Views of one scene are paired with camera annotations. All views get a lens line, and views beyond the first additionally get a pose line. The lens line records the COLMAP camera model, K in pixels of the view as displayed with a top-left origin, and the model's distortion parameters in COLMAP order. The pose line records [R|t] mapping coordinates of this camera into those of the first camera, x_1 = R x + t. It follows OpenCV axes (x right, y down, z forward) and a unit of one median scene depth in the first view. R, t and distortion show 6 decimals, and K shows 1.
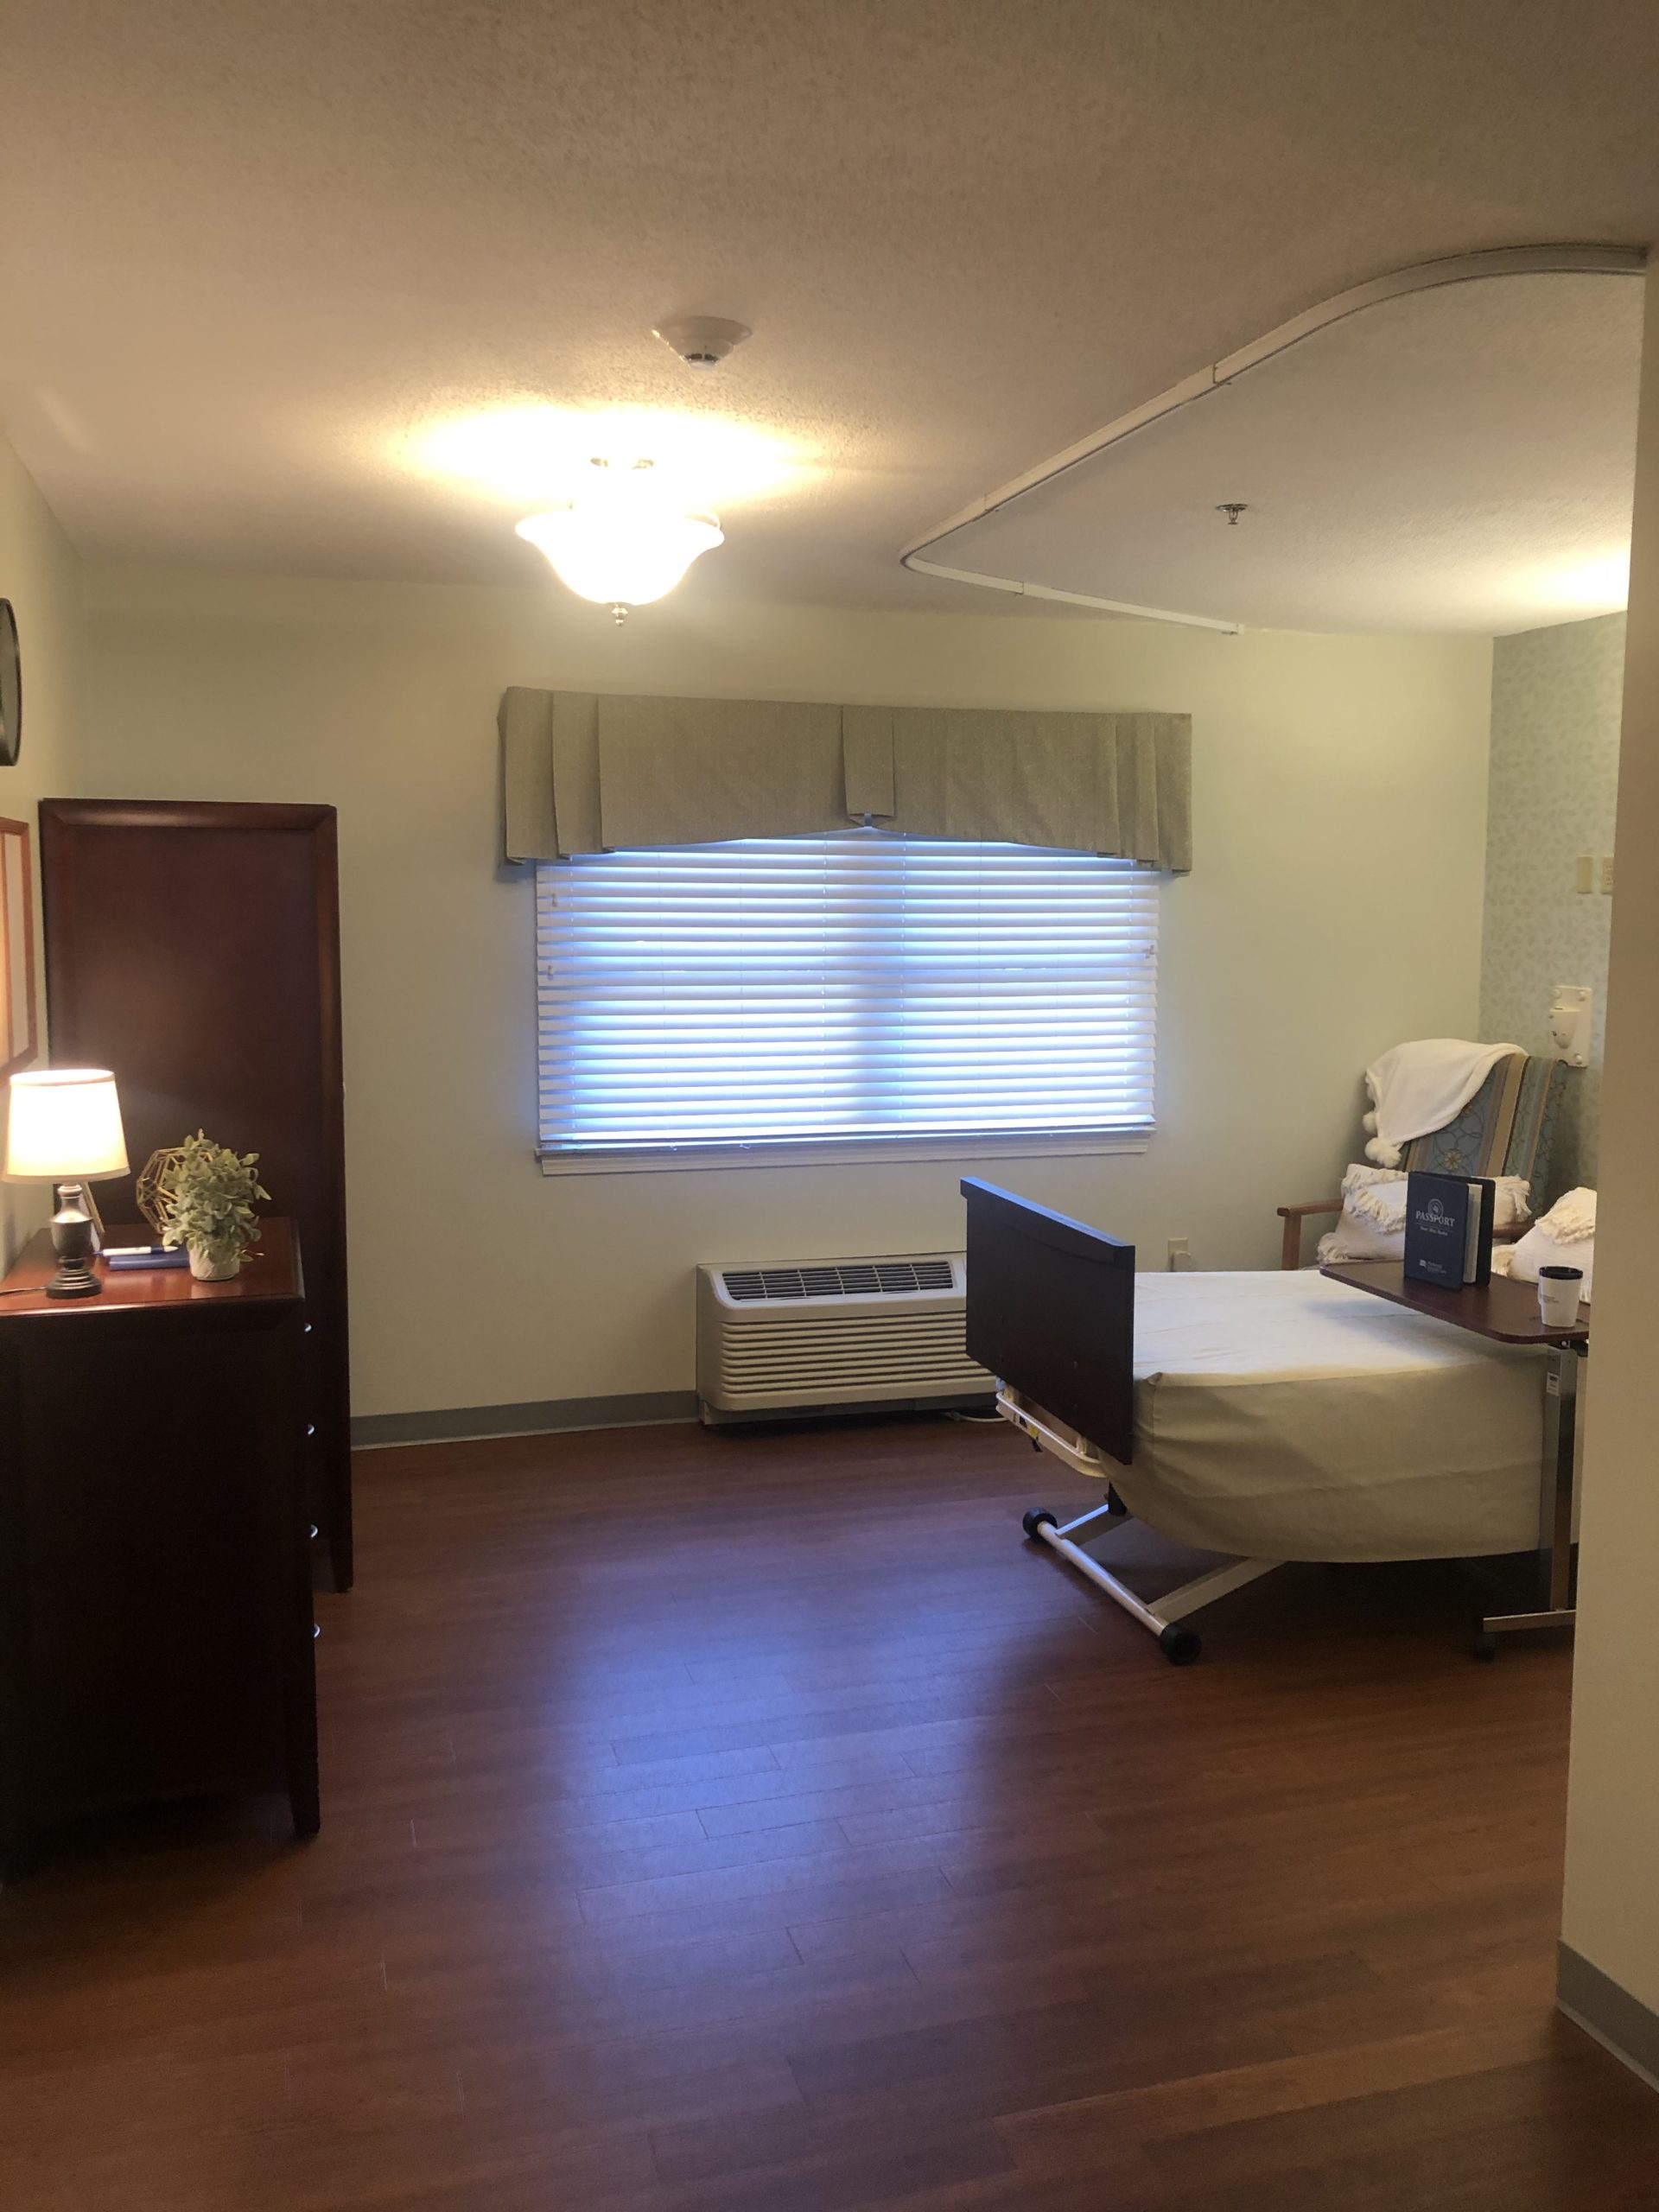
lens RADIAL K [[1829.0, 0, 829.5], [0, 1829.0, 1106.0], [0, 0, 1]] dist [0.001402, 0.000462]
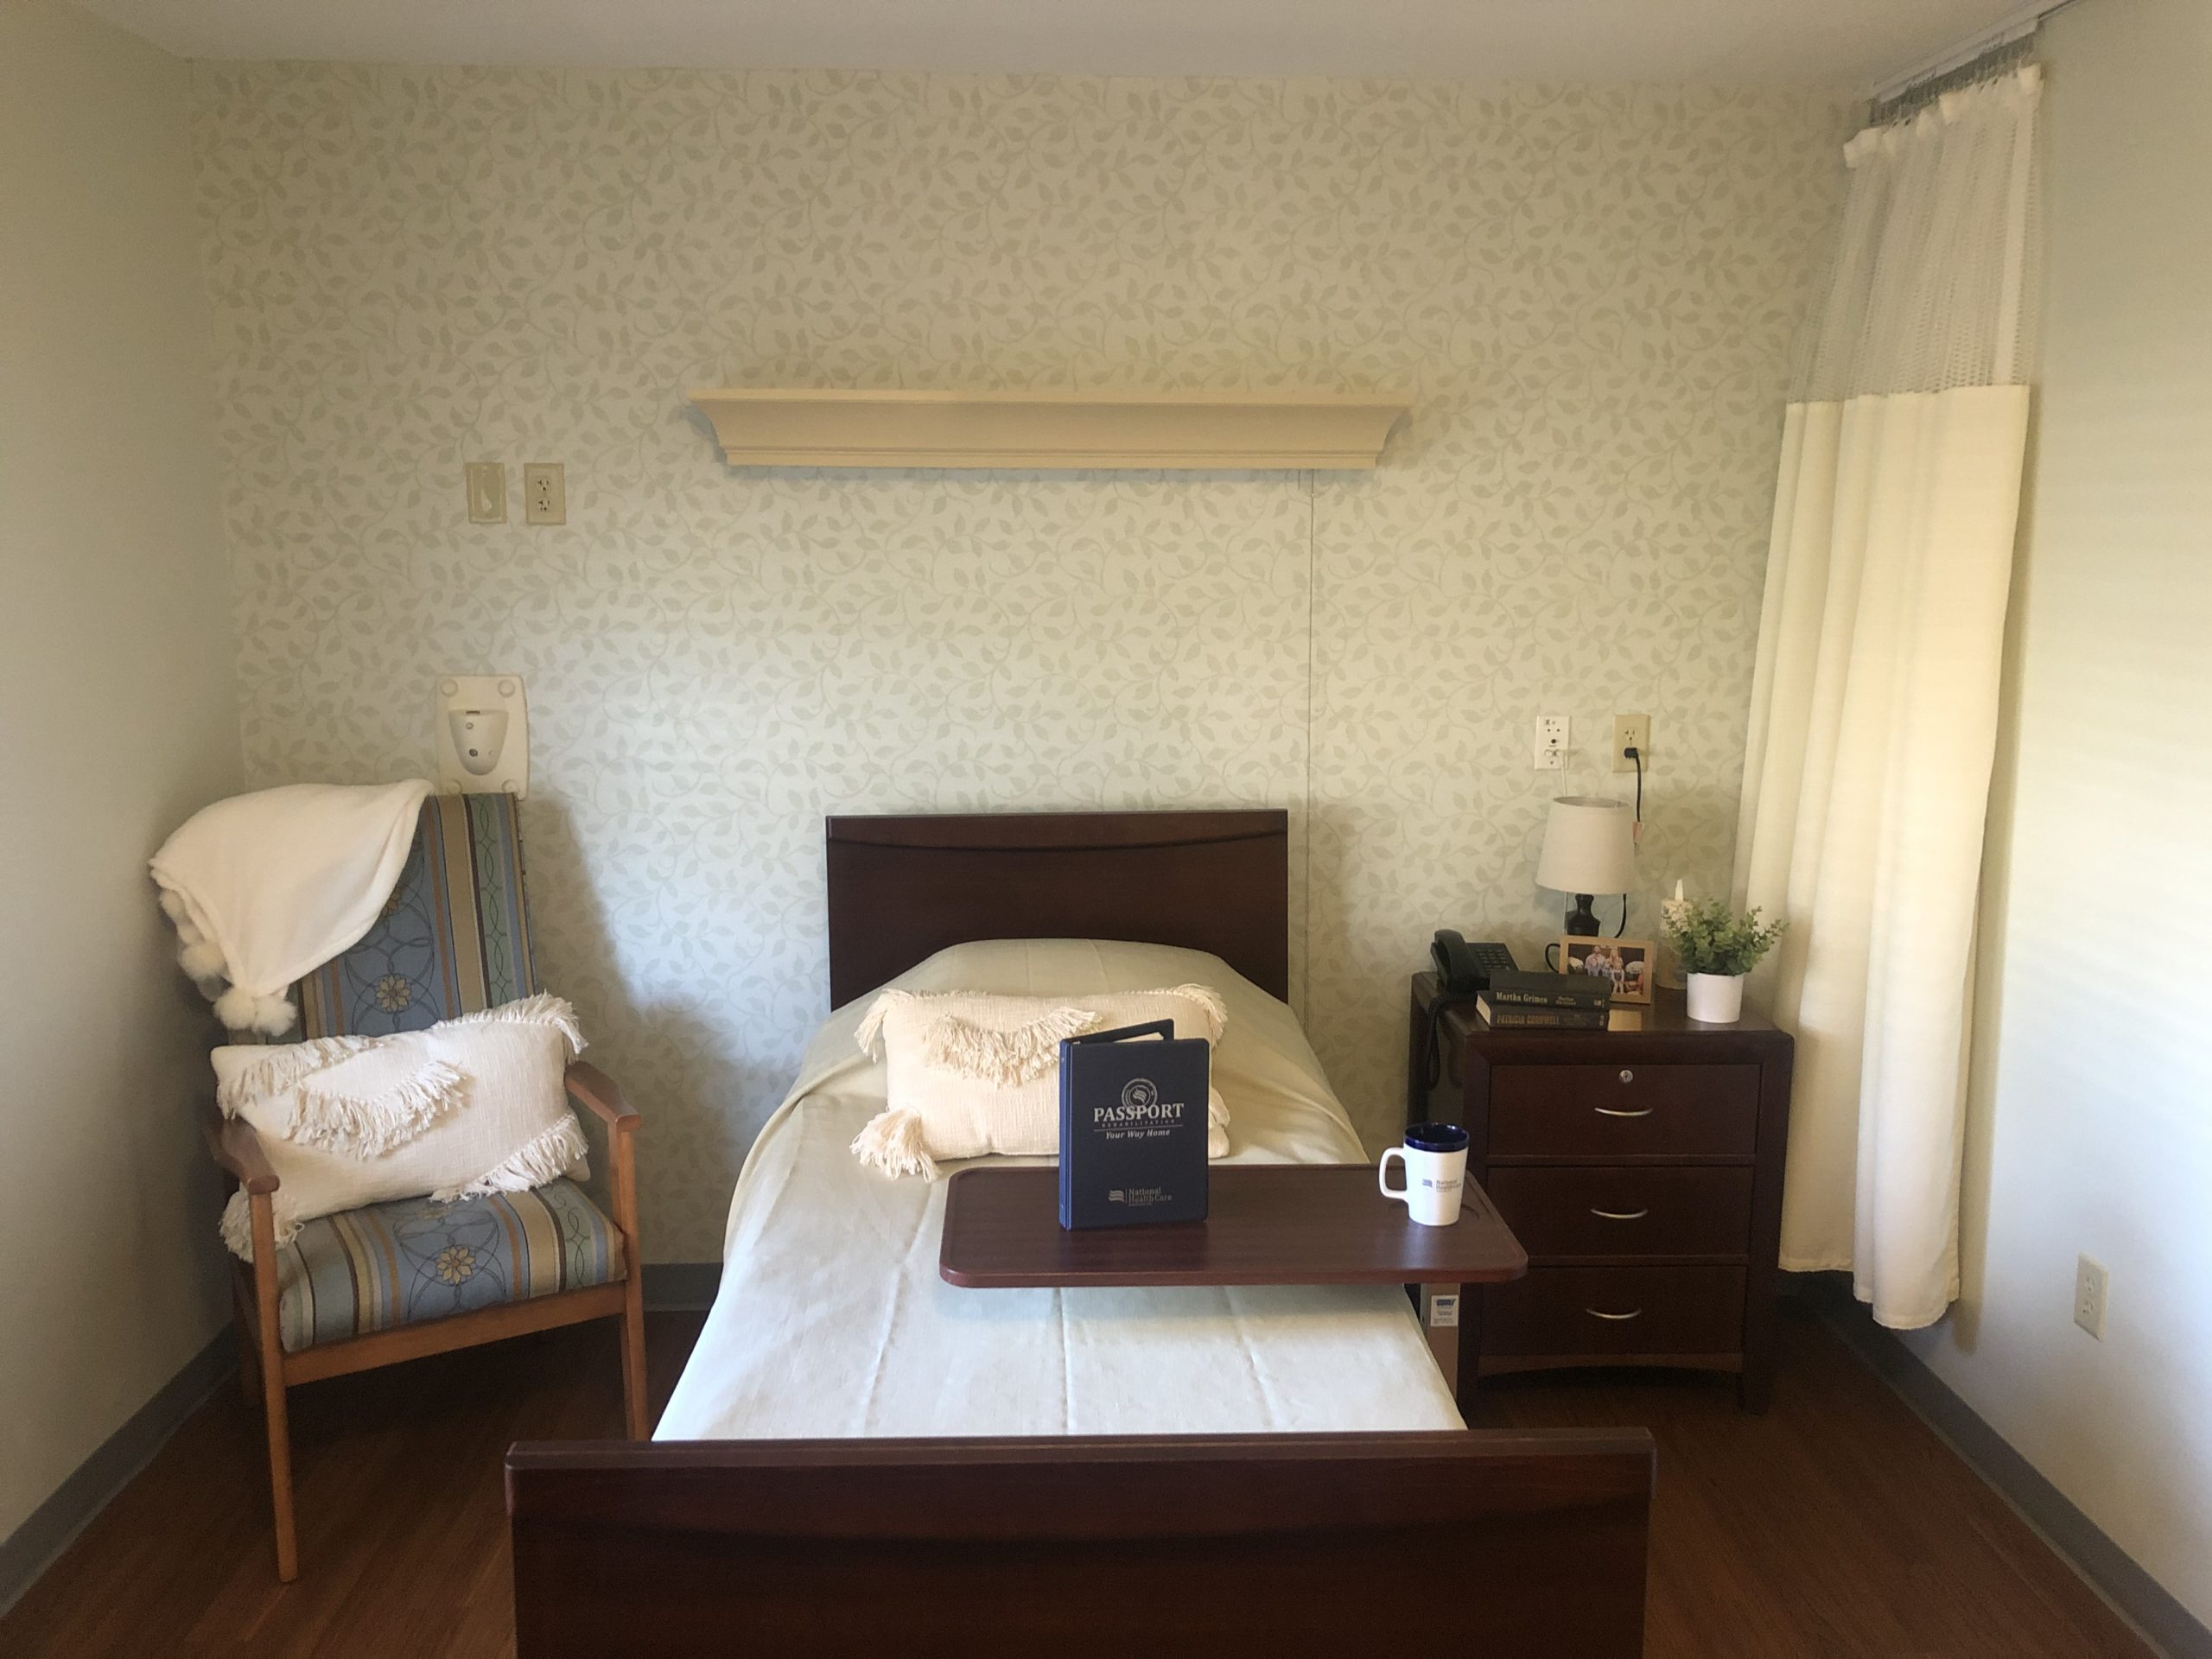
lens RADIAL K [[1753.4, 0, 1105.3], [0, 1753.4, 781.5], [0, 0, 1]] dist [-0.001351, 0.000423]
pose [[0.241387, -0.134165, 0.961110, -0.120252], [0.113805, 0.987477, 0.109263, -0.070304], [-0.963733, 0.083005, 0.253633, 0.648625]]
